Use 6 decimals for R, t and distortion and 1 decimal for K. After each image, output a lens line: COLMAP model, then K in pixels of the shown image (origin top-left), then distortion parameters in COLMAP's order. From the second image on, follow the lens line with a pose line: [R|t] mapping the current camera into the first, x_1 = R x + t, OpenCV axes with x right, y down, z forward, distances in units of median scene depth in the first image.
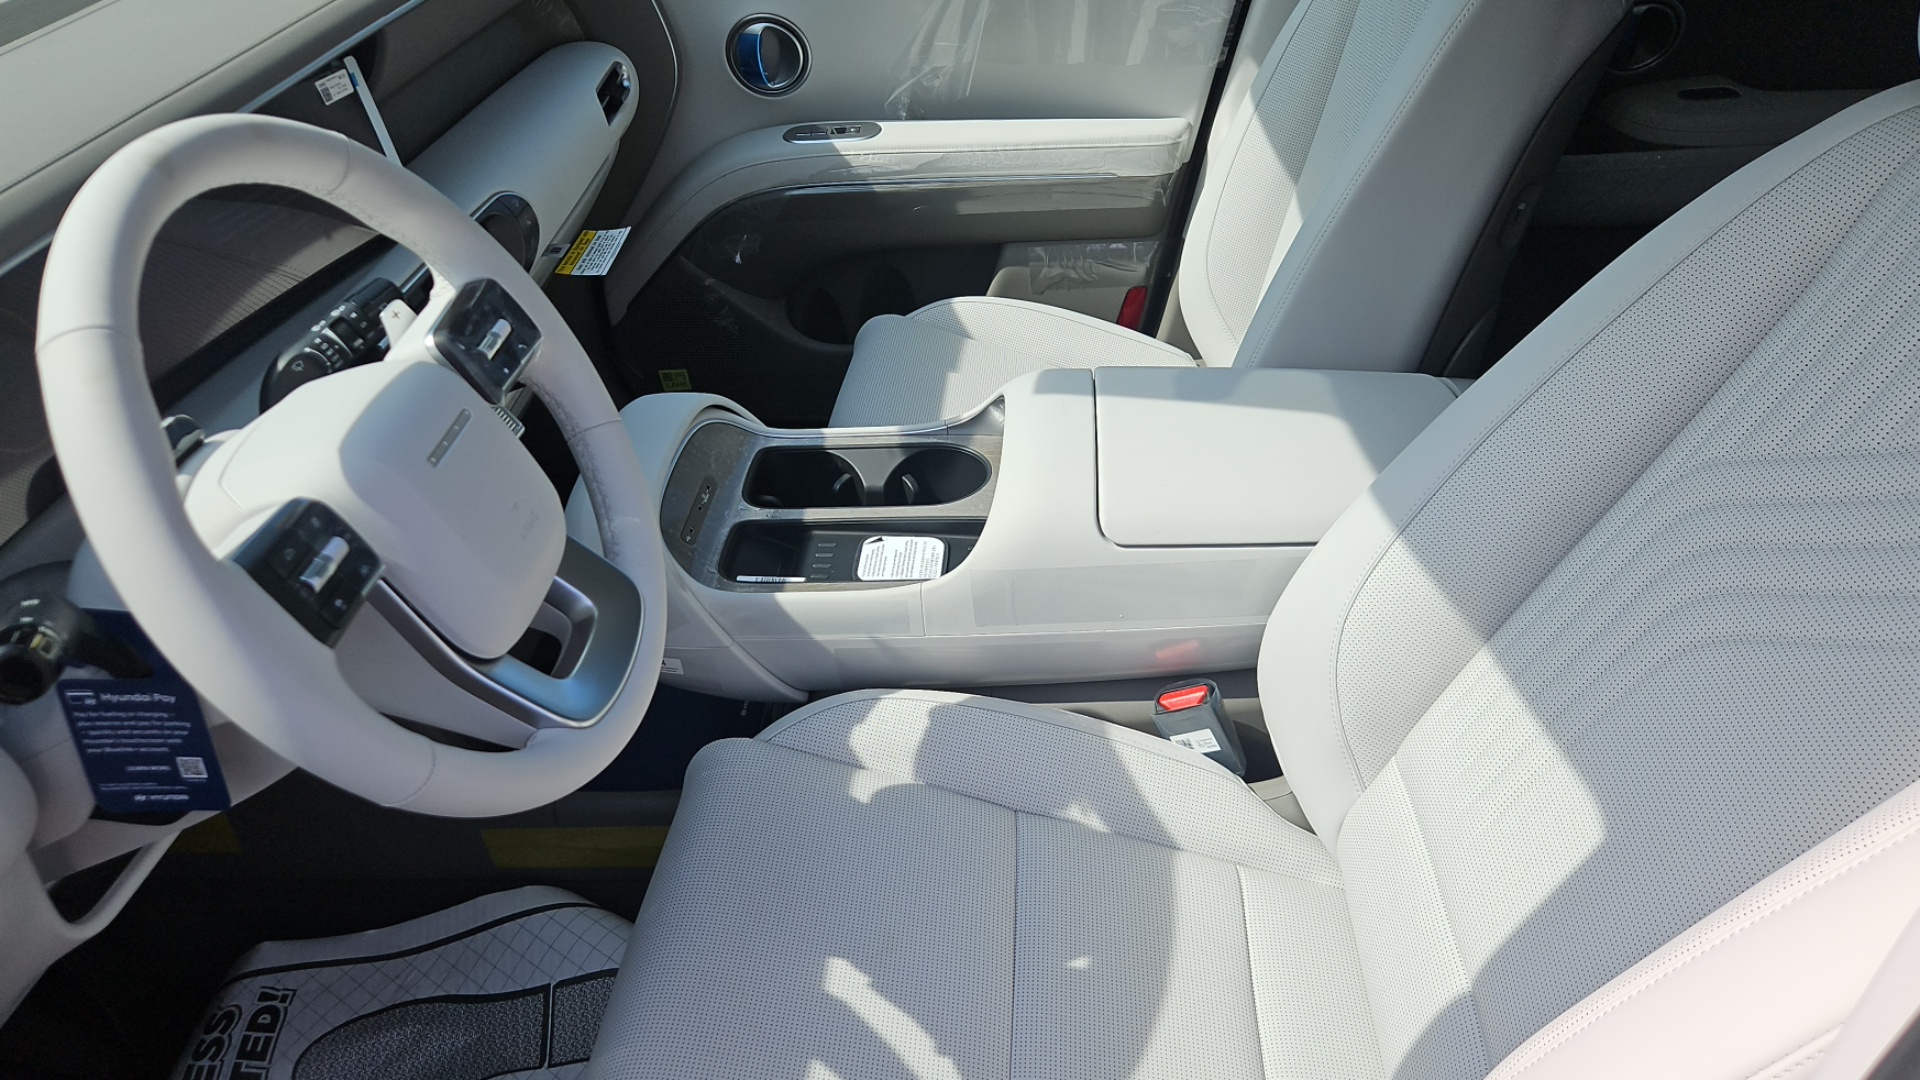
lens RADIAL K [[1412.3, 0, 979.9], [0, 1412.3, 565.8], [0, 0, 1]] dist [0.082538, -0.068009]
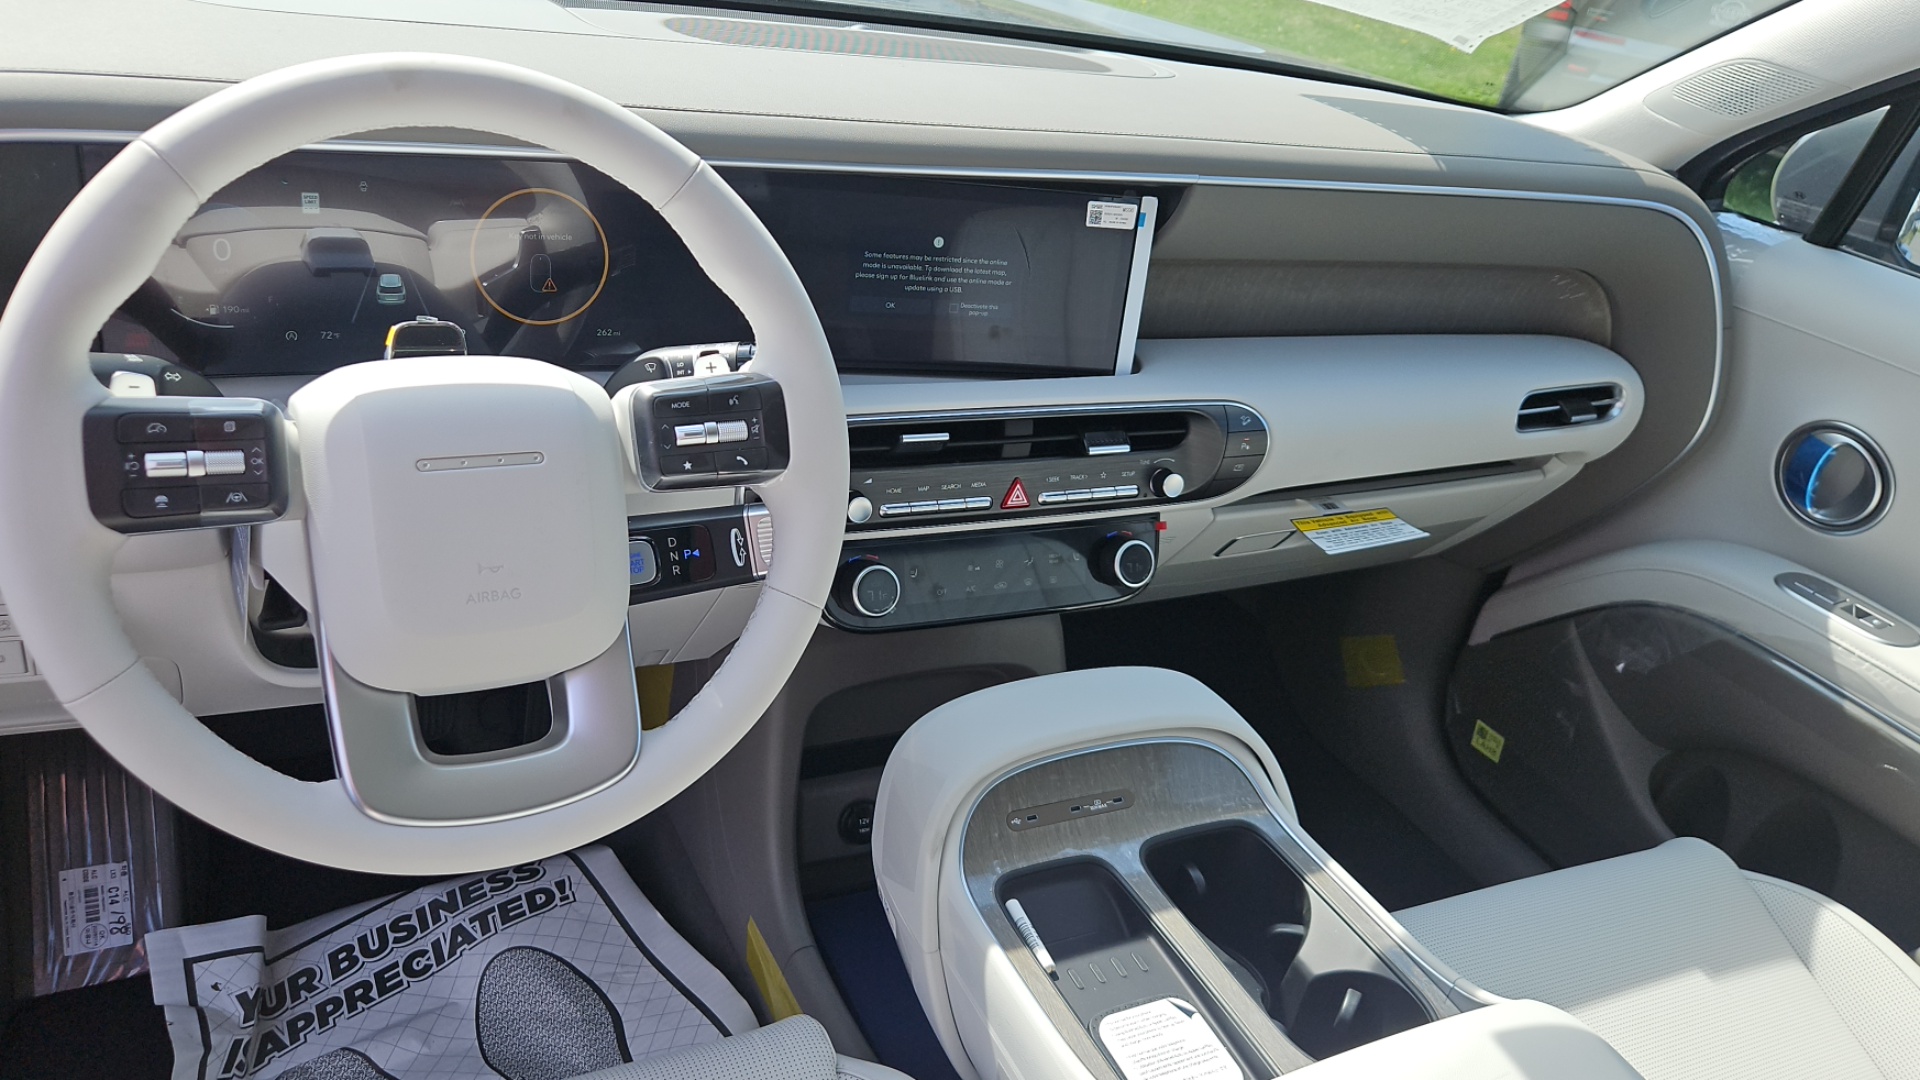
lens RADIAL K [[1420.0, 0, 948.3], [0, 1420.0, 548.0], [0, 0, 1]] dist [0.089139, -0.066958]
pose [[0.482017, 0.529908, -0.697751, 0.242359], [-0.640822, 0.756310, 0.131692, -0.207416], [0.597501, 0.383657, 0.704131, 0.341020]]
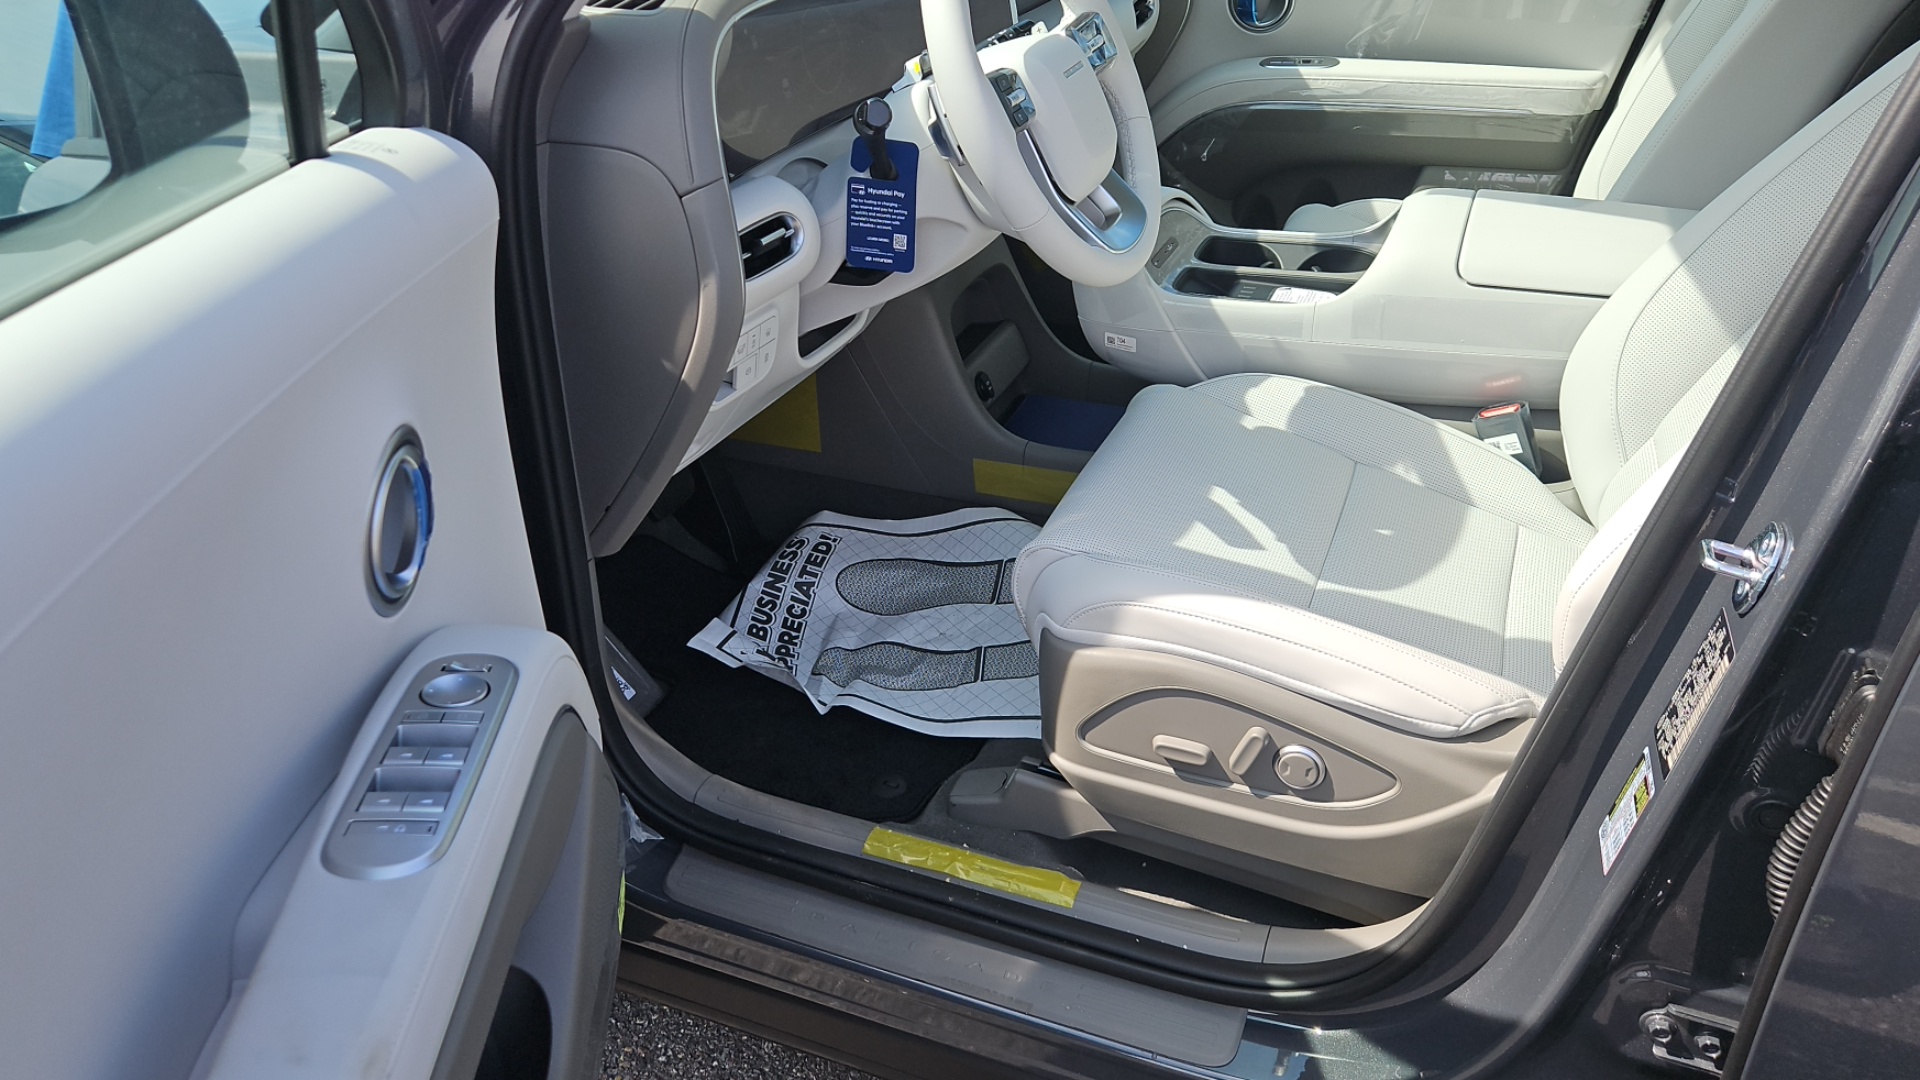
lens RADIAL K [[1420.0, 0, 948.3], [0, 1420.0, 548.0], [0, 0, 1]] dist [0.089139, -0.066958]
pose [[0.945389, 0.173730, -0.275787, 0.043992], [-0.193948, 0.979856, -0.047596, 0.360441], [0.261962, 0.098485, 0.960040, -0.407969]]
